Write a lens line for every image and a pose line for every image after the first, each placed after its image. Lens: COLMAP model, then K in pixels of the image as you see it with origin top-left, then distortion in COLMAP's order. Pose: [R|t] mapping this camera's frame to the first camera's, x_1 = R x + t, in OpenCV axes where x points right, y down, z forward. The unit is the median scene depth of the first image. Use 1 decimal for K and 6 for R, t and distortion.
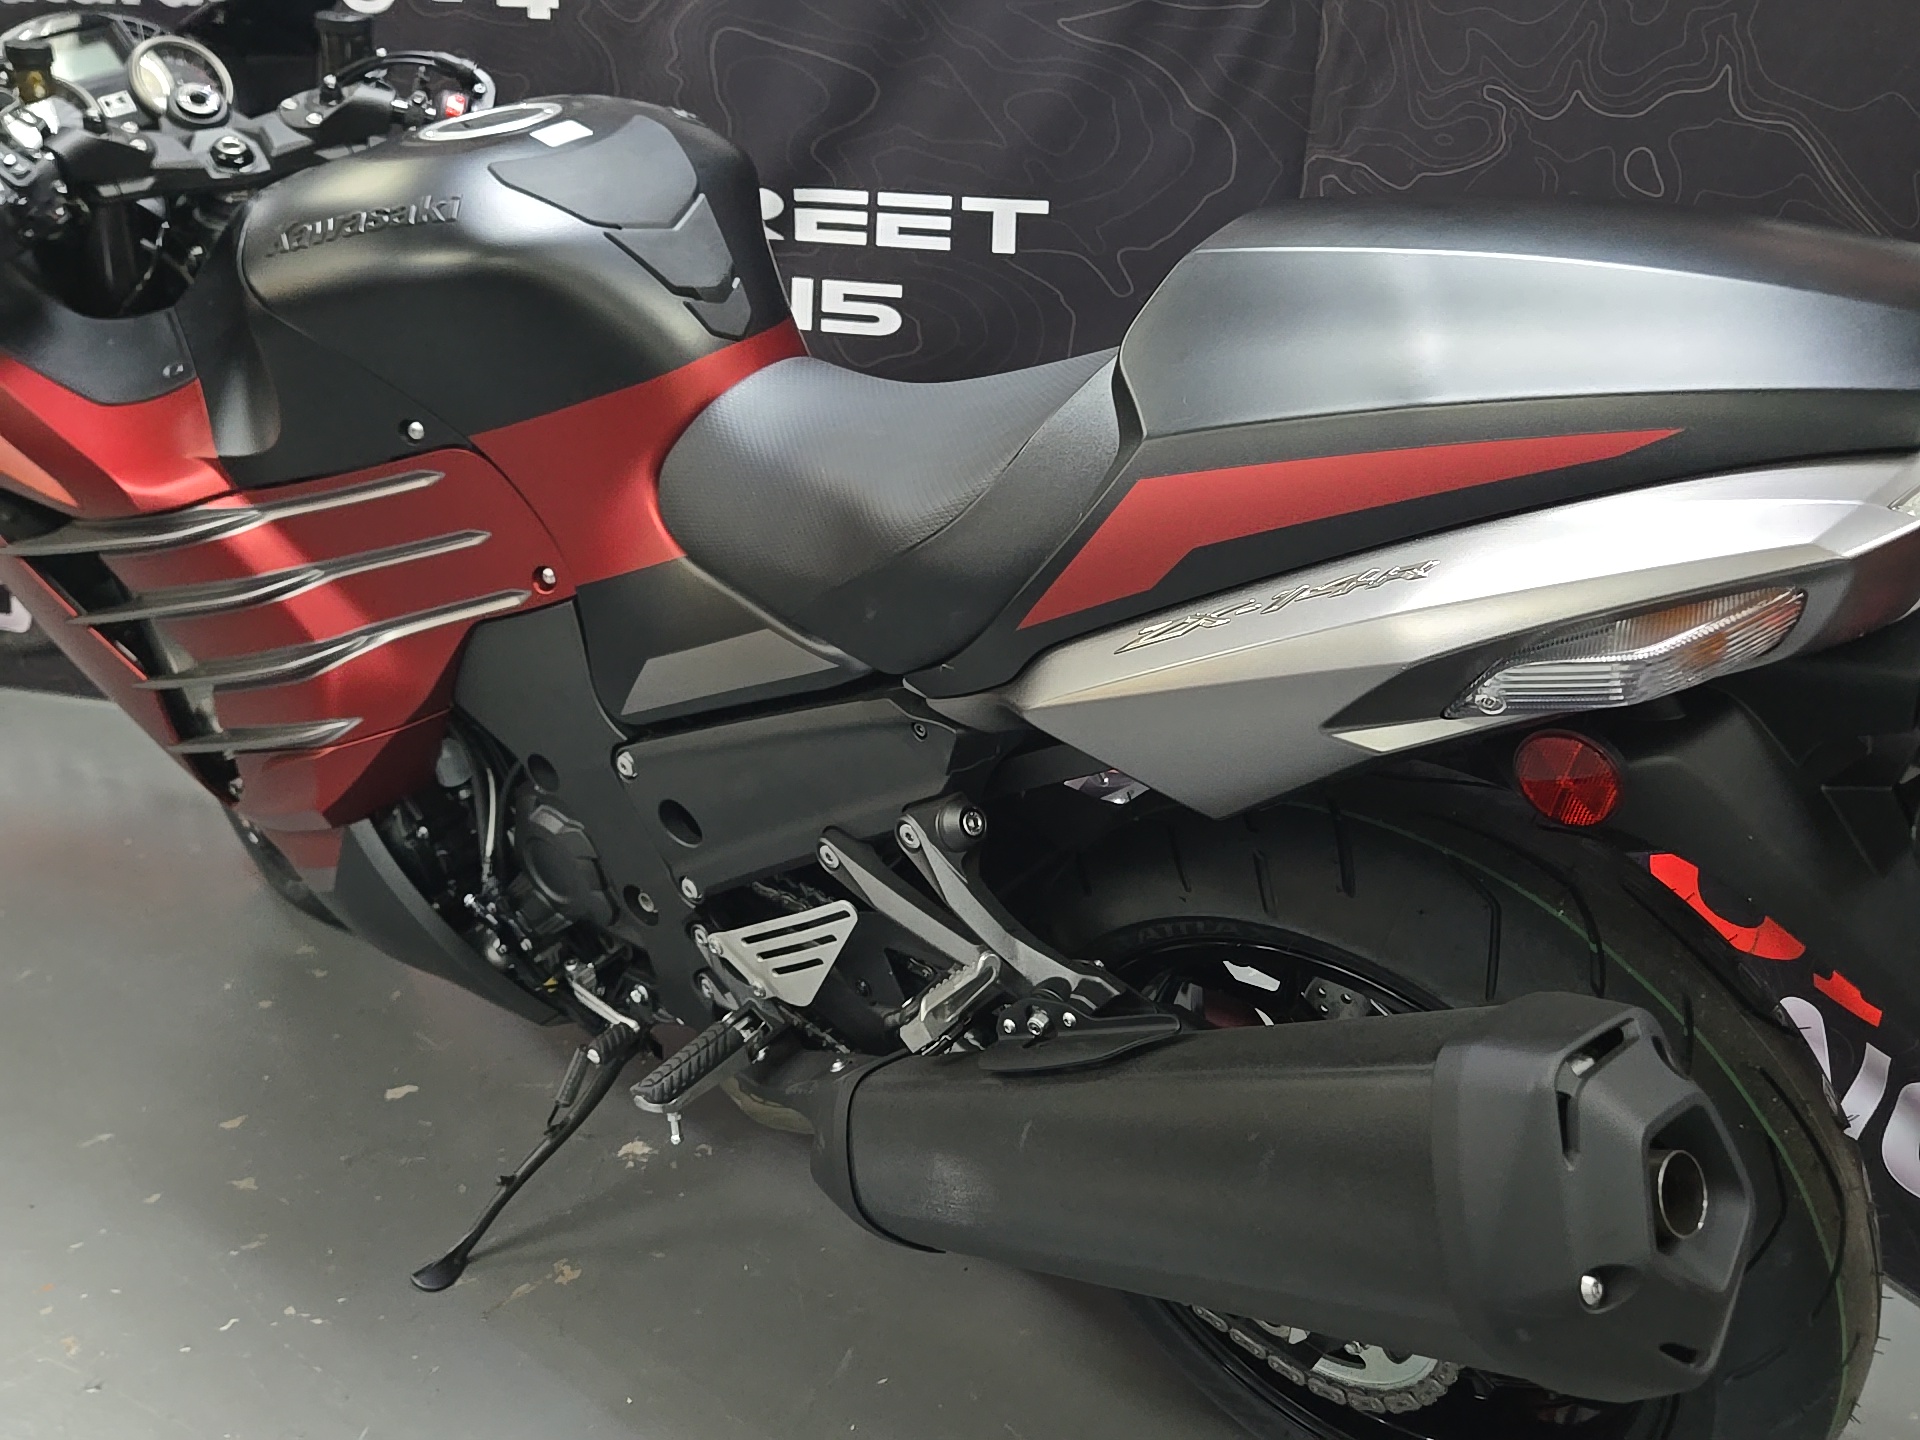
lens RADIAL K [[1869.5, 0, 958.8], [0, 1869.5, 723.9], [0, 0, 1]] dist [0.039866, 0.000000]
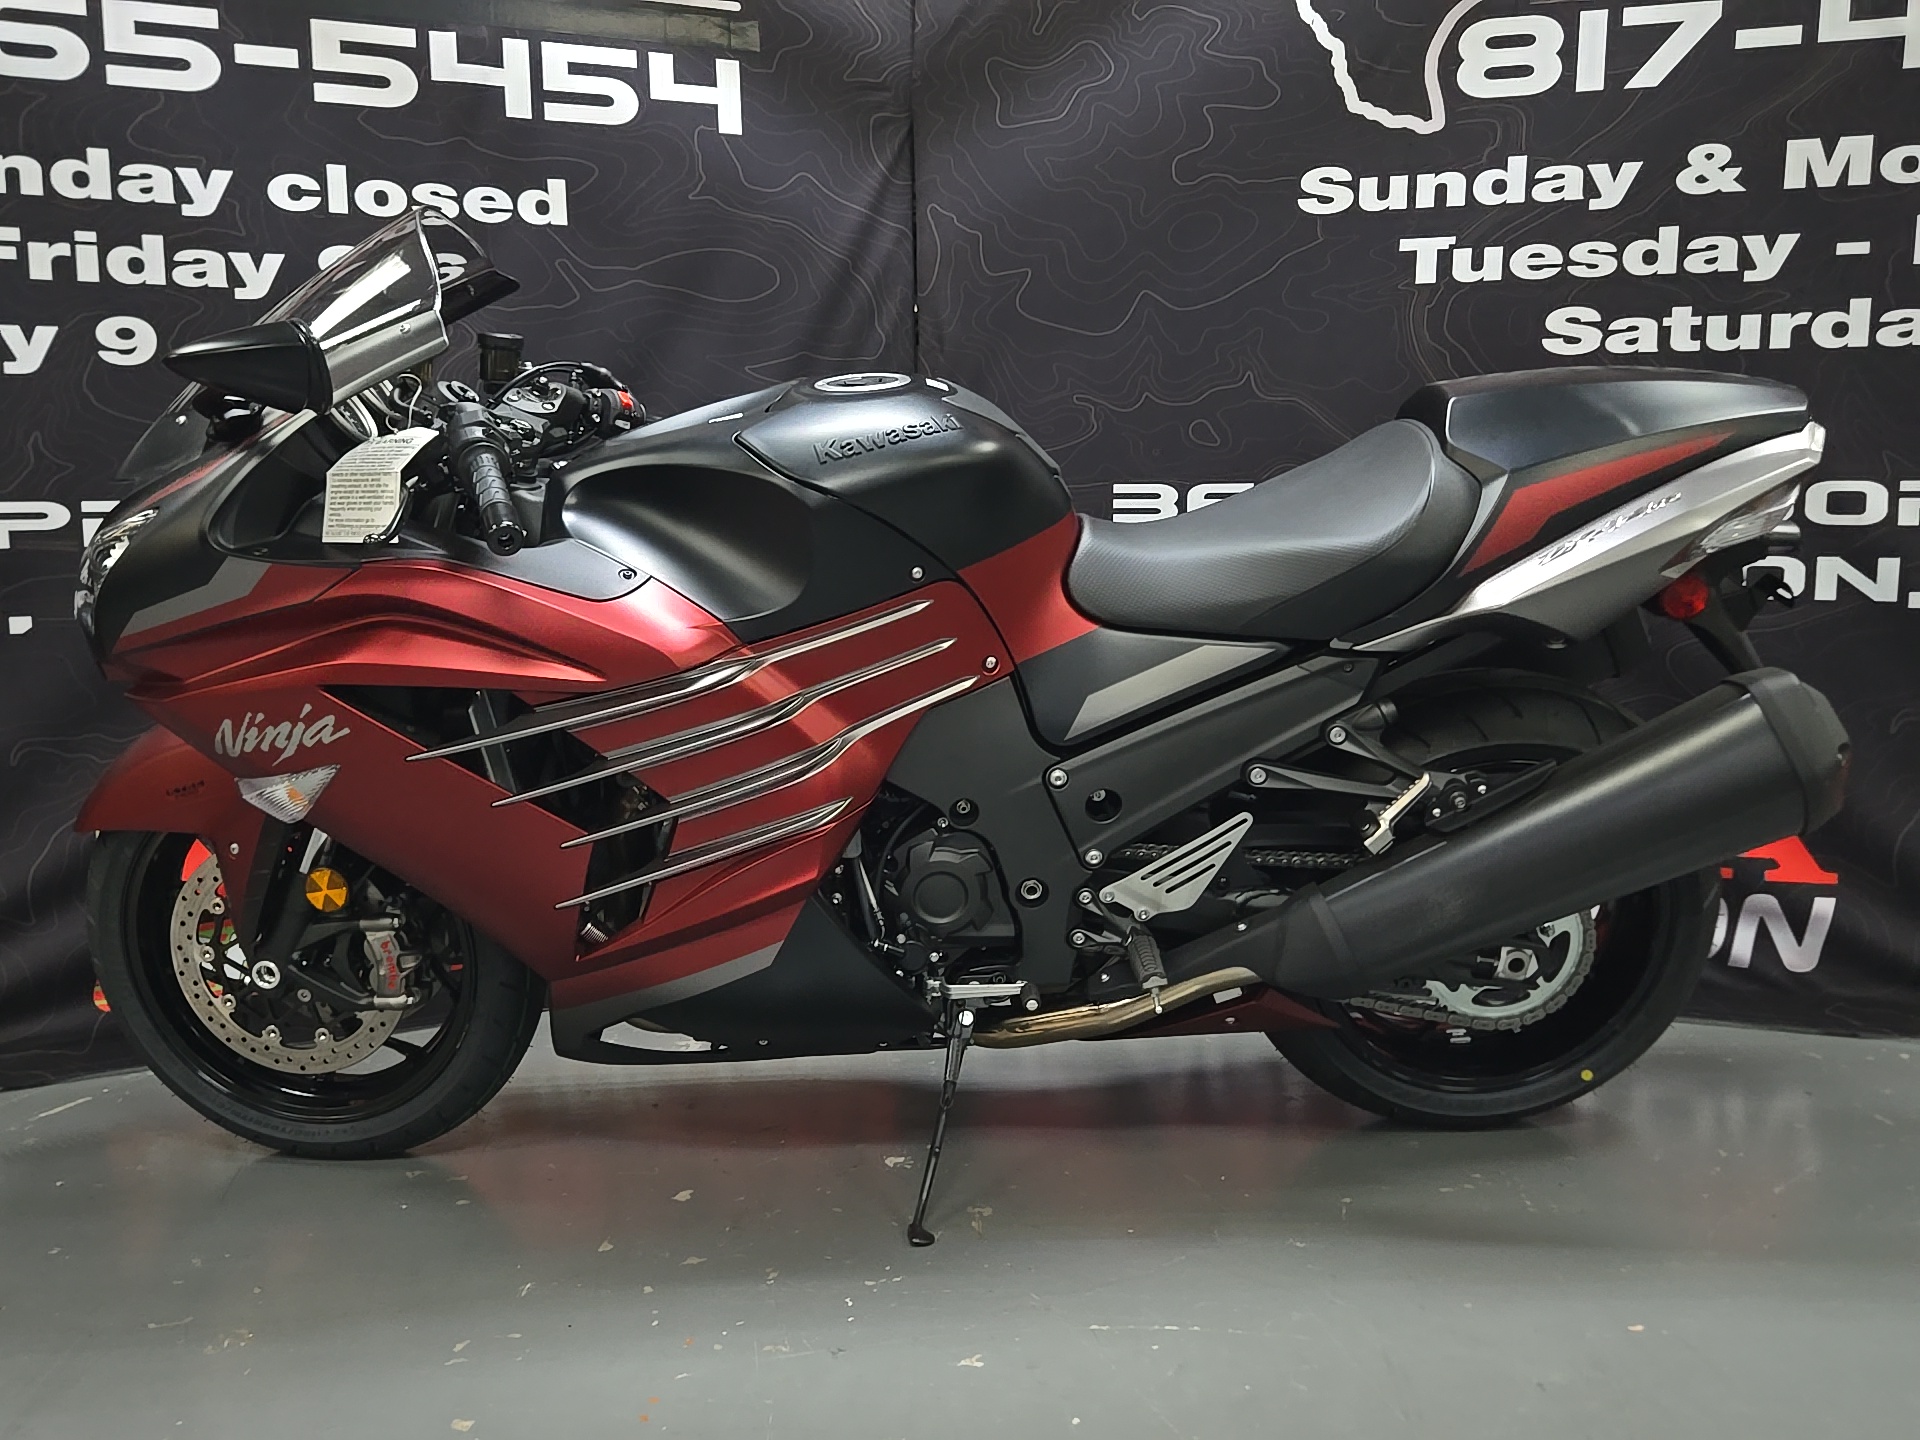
lens RADIAL K [[1869.5, 0, 939.6], [0, 1869.5, 718.3], [0, 0, 1]] dist [0.039866, 0.000000]
pose [[0.727230, -0.116846, 0.676376, -1.253452], [0.273459, 0.953146, -0.129360, 0.143856], [-0.629569, 0.279035, 0.725108, -0.038172]]
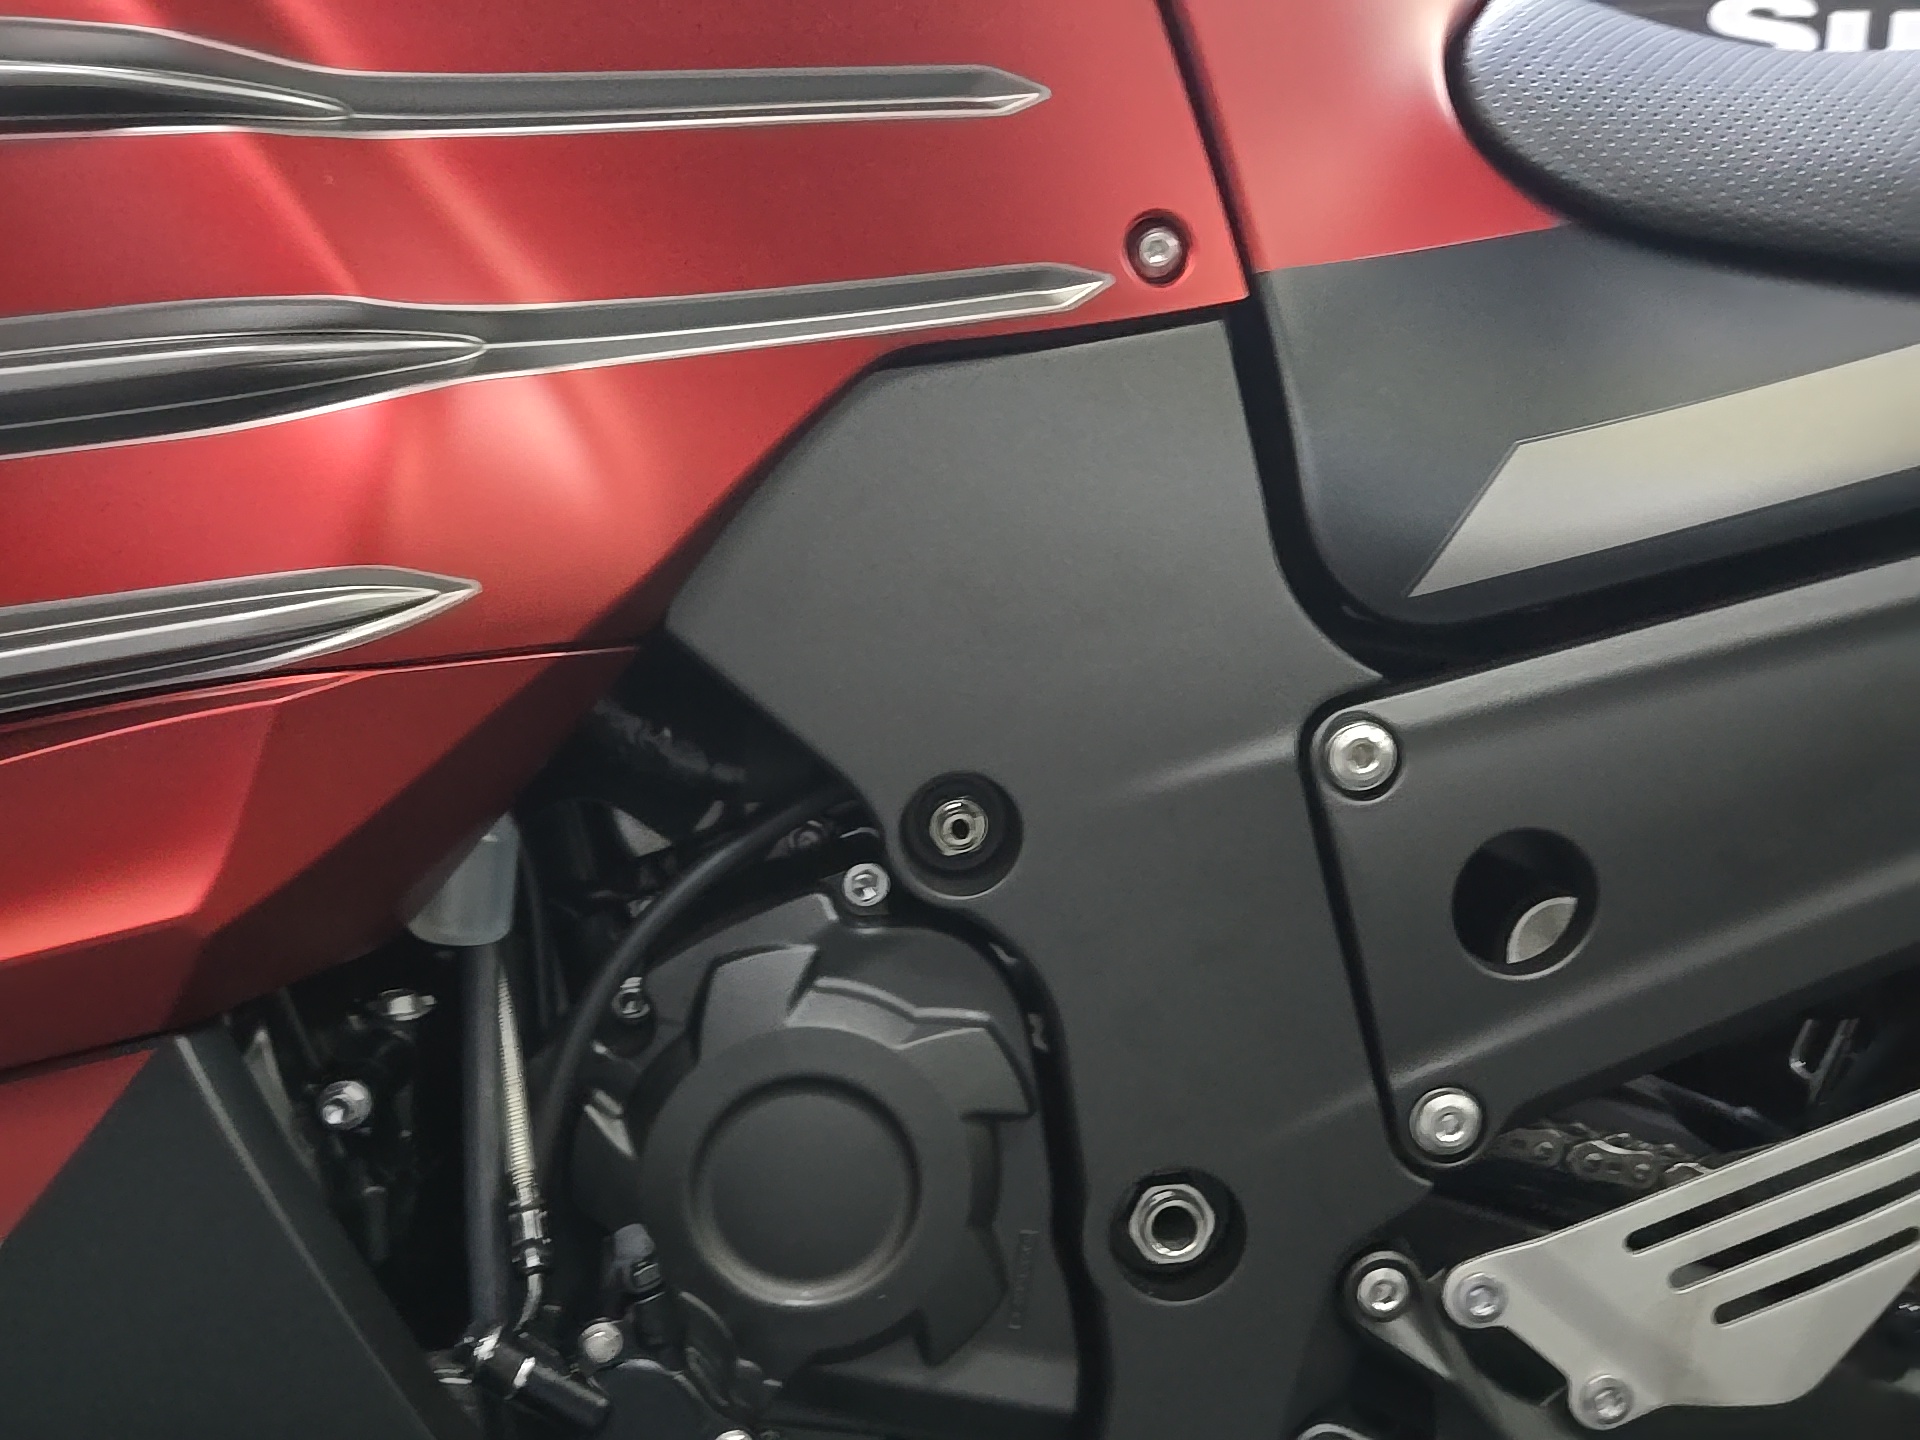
lens RADIAL K [[1869.5, 0, 960.9], [0, 1869.5, 724.3], [0, 0, 1]] dist [0.039866, 0.000000]
pose [[0.682159, 0.189659, 0.706178, -0.493134], [0.138243, 0.914906, -0.379258, 0.145773], [-0.718016, 0.356338, 0.597892, 0.834851]]
